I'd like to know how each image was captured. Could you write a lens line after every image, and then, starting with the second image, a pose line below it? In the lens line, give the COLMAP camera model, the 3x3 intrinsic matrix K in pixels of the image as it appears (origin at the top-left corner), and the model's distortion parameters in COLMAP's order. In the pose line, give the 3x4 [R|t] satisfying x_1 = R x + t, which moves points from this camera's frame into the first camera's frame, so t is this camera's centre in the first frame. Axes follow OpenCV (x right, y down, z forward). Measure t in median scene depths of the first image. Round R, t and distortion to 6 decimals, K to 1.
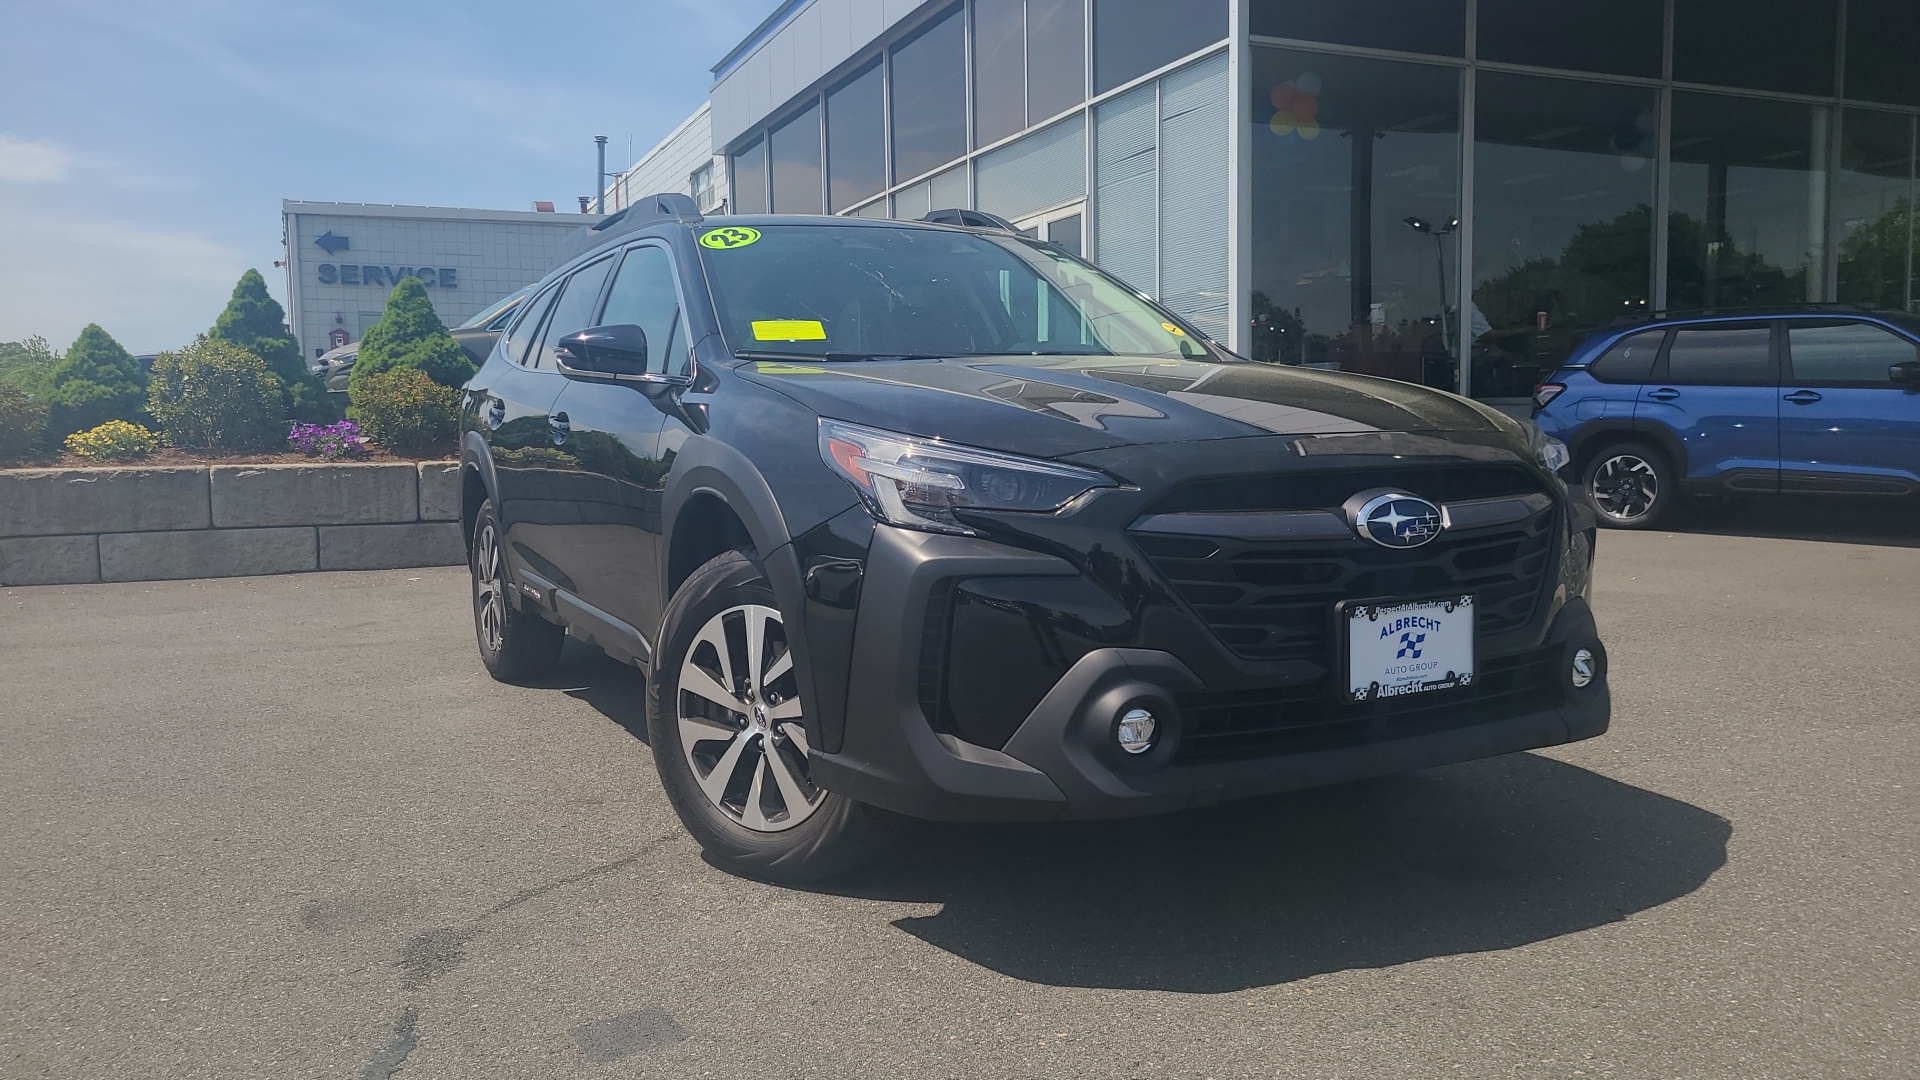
lens RADIAL K [[1440.5, 0, 968.0], [0, 1440.5, 540.4], [0, 0, 1]] dist [0.035247, -0.026988]
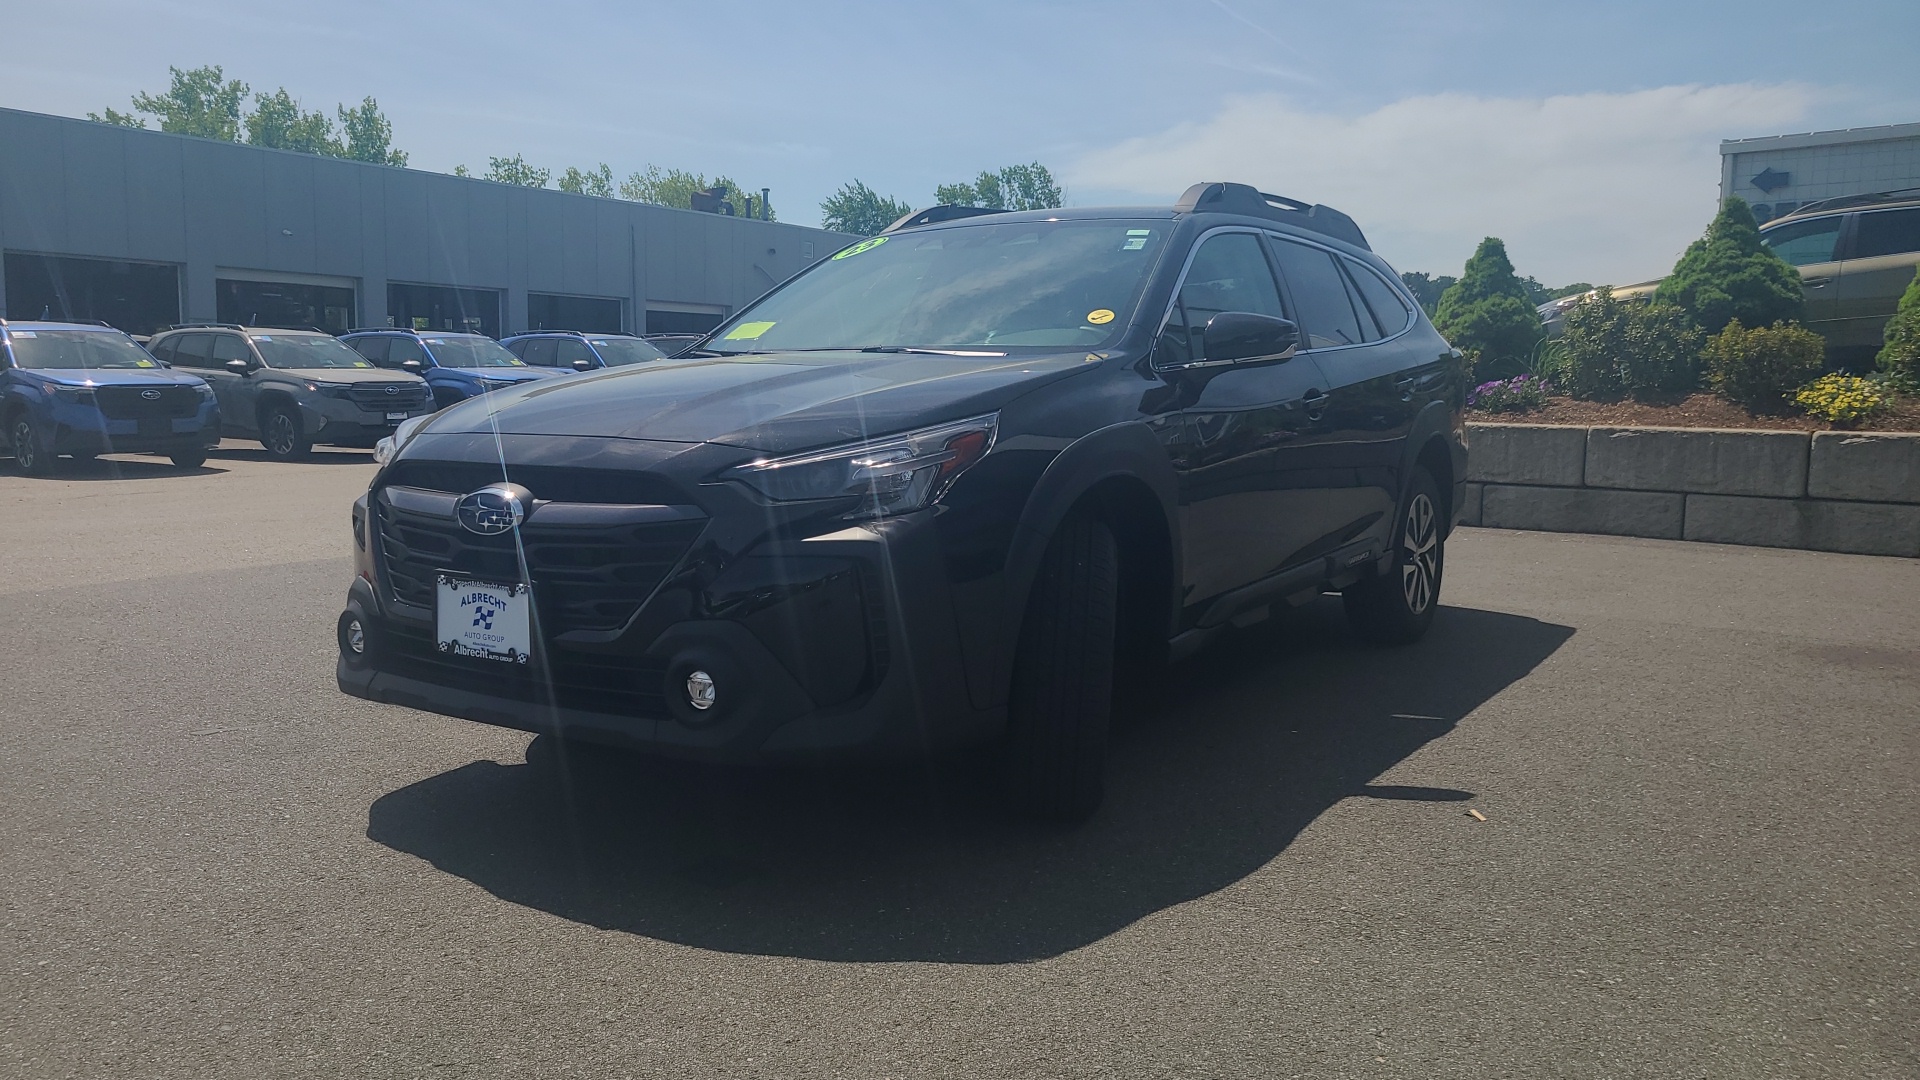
lens RADIAL K [[1440.5, 0, 920.4], [0, 1440.5, 552.0], [0, 0, 1]] dist [0.035247, -0.026988]
pose [[0.459003, 0.120595, -0.880212, 1.478966], [-0.078499, 0.992375, 0.095027, -0.118553], [0.884960, 0.025478, 0.464970, 0.755238]]
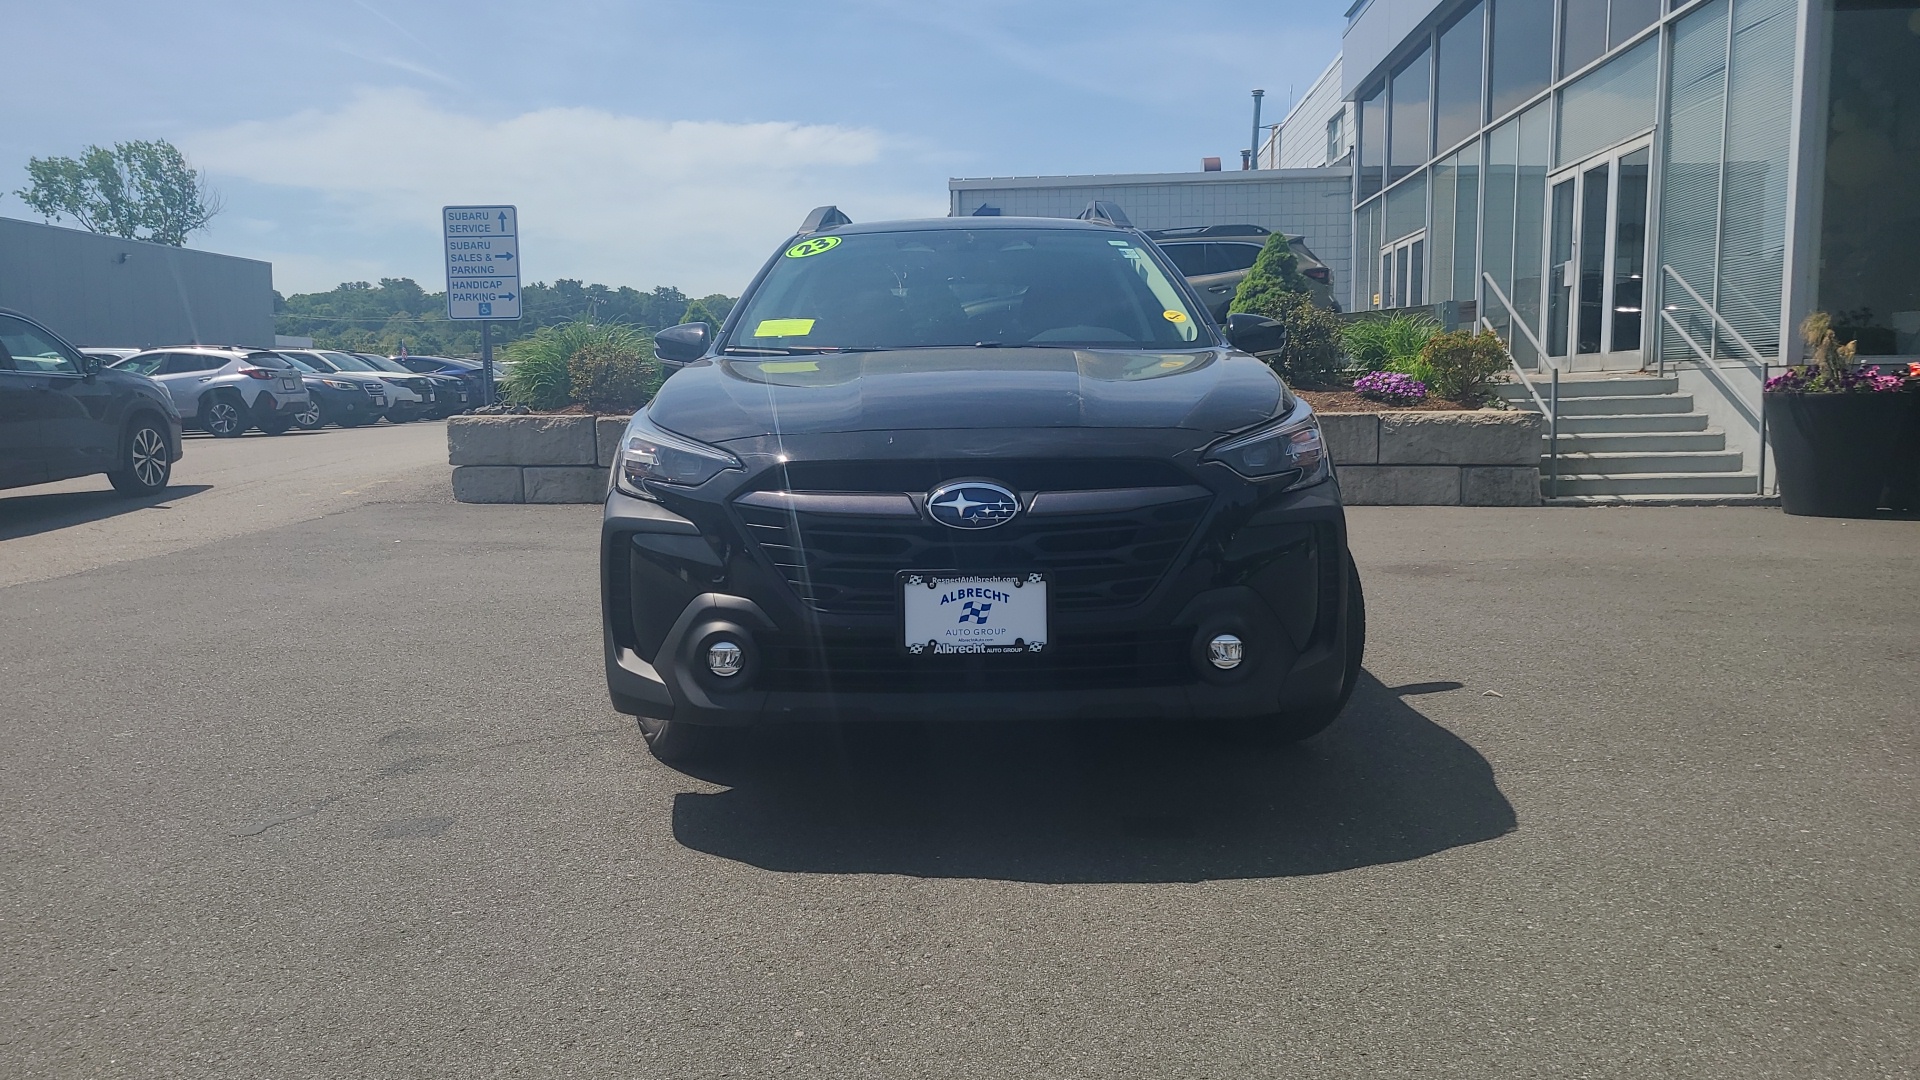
lens RADIAL K [[1440.5, 0, 957.8], [0, 1440.5, 541.9], [0, 0, 1]] dist [0.035247, -0.026988]
pose [[0.878675, 0.058586, -0.473813, 0.830479], [-0.040385, 0.998006, 0.048508, -0.039725], [0.475710, -0.023488, 0.879289, -0.028474]]
